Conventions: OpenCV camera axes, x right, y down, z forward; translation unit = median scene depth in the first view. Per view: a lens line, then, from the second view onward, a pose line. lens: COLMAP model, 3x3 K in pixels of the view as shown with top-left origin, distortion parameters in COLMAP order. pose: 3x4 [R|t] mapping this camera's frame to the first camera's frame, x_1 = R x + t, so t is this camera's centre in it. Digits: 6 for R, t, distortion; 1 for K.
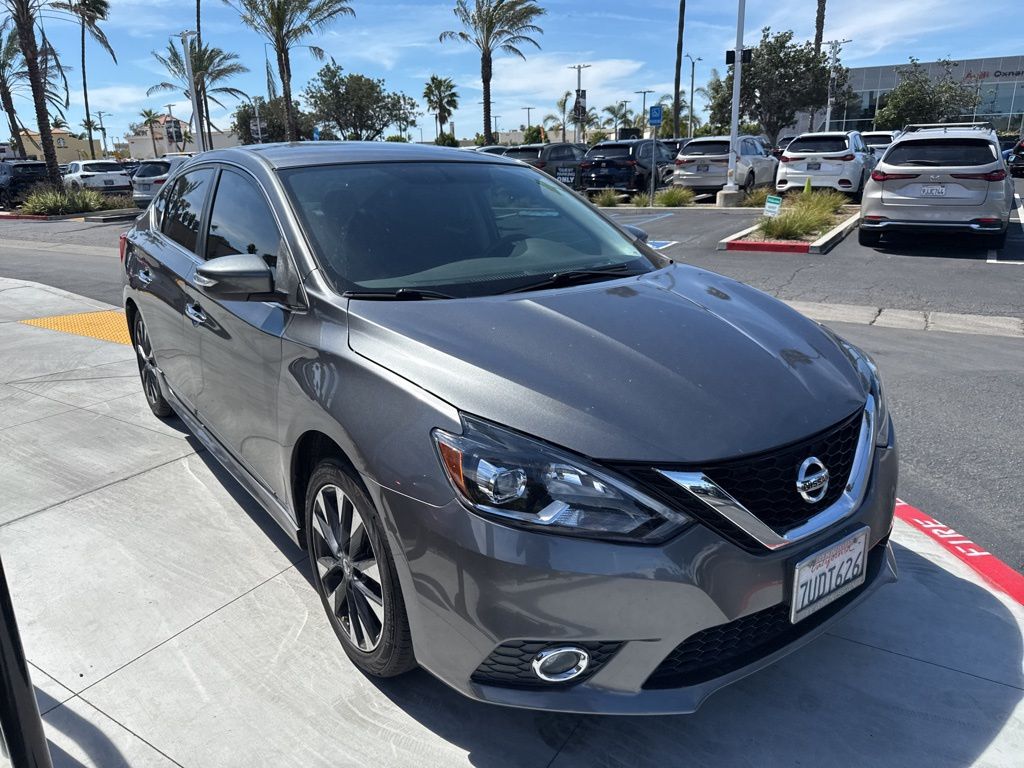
lens RADIAL K [[724.7, 0, 505.1], [0, 724.7, 391.6], [0, 0, 1]] dist [0.021744, -0.031848]
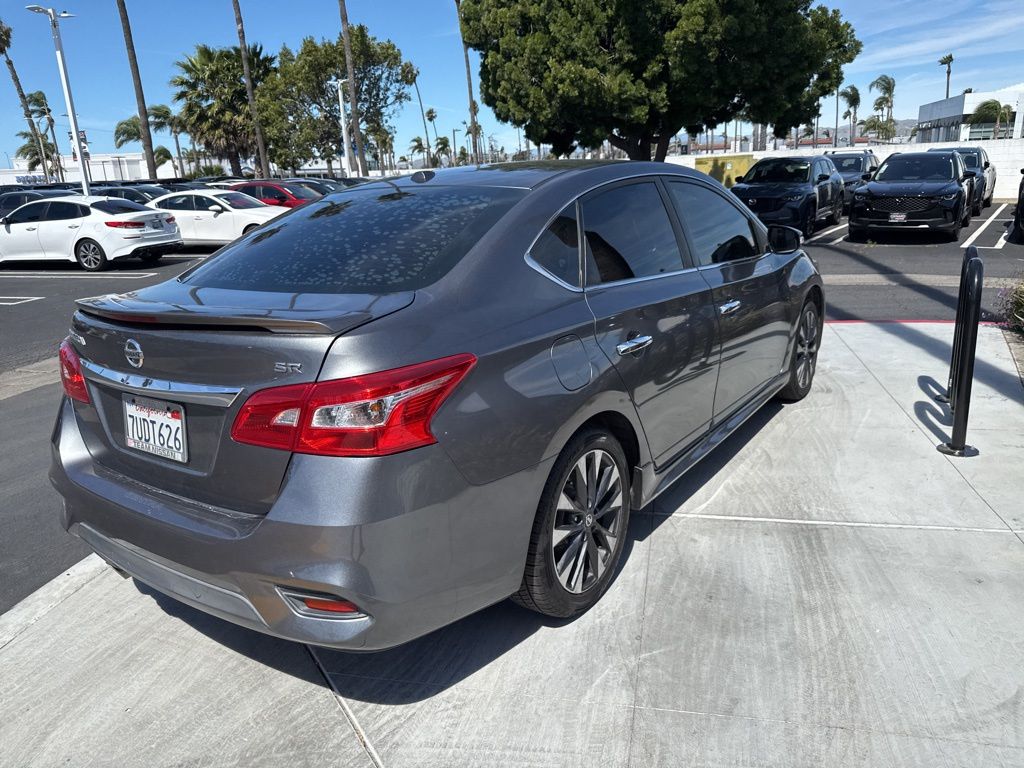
lens RADIAL K [[724.7, 0, 509.6], [0, 724.7, 390.7], [0, 0, 1]] dist [0.021744, -0.031848]
pose [[-0.326126, -0.233292, 0.916088, -1.020446], [0.342676, 0.873985, 0.344563, -0.369067], [-0.881031, 0.426292, -0.205086, 1.190625]]
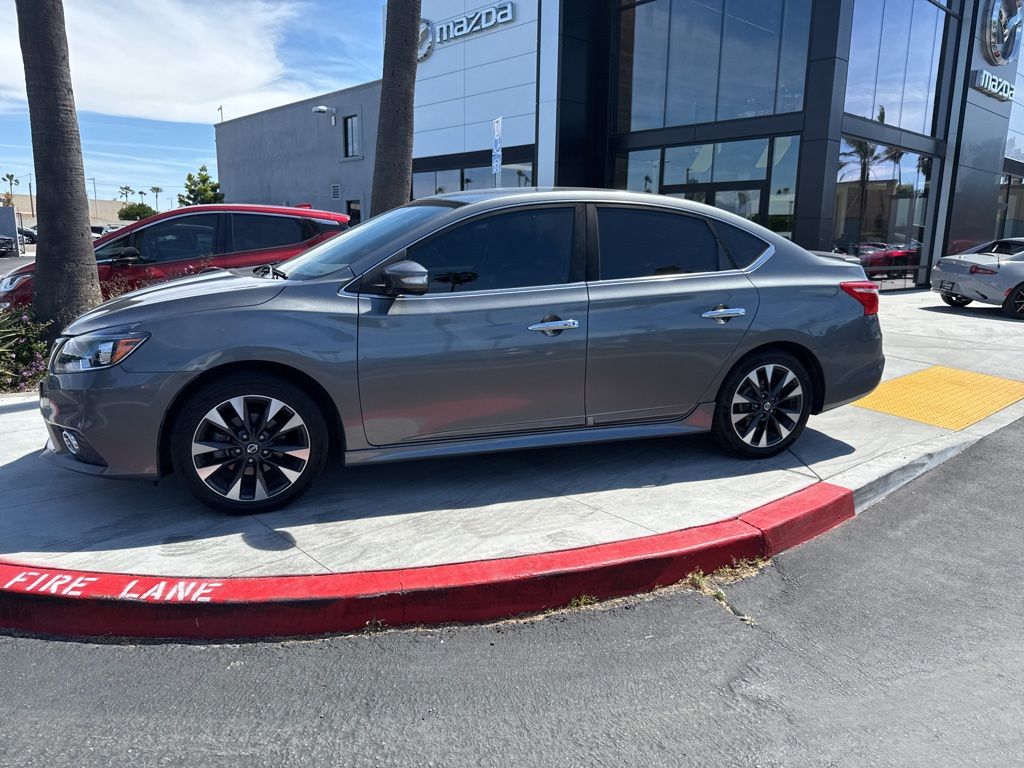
lens RADIAL K [[724.7, 0, 503.2], [0, 724.7, 387.3], [0, 0, 1]] dist [0.021744, -0.031848]
pose [[-0.275563, 0.216547, -0.936575, 0.894098], [-0.309523, 0.902421, 0.299719, -0.338723], [0.910088, 0.372483, -0.181648, 1.128917]]
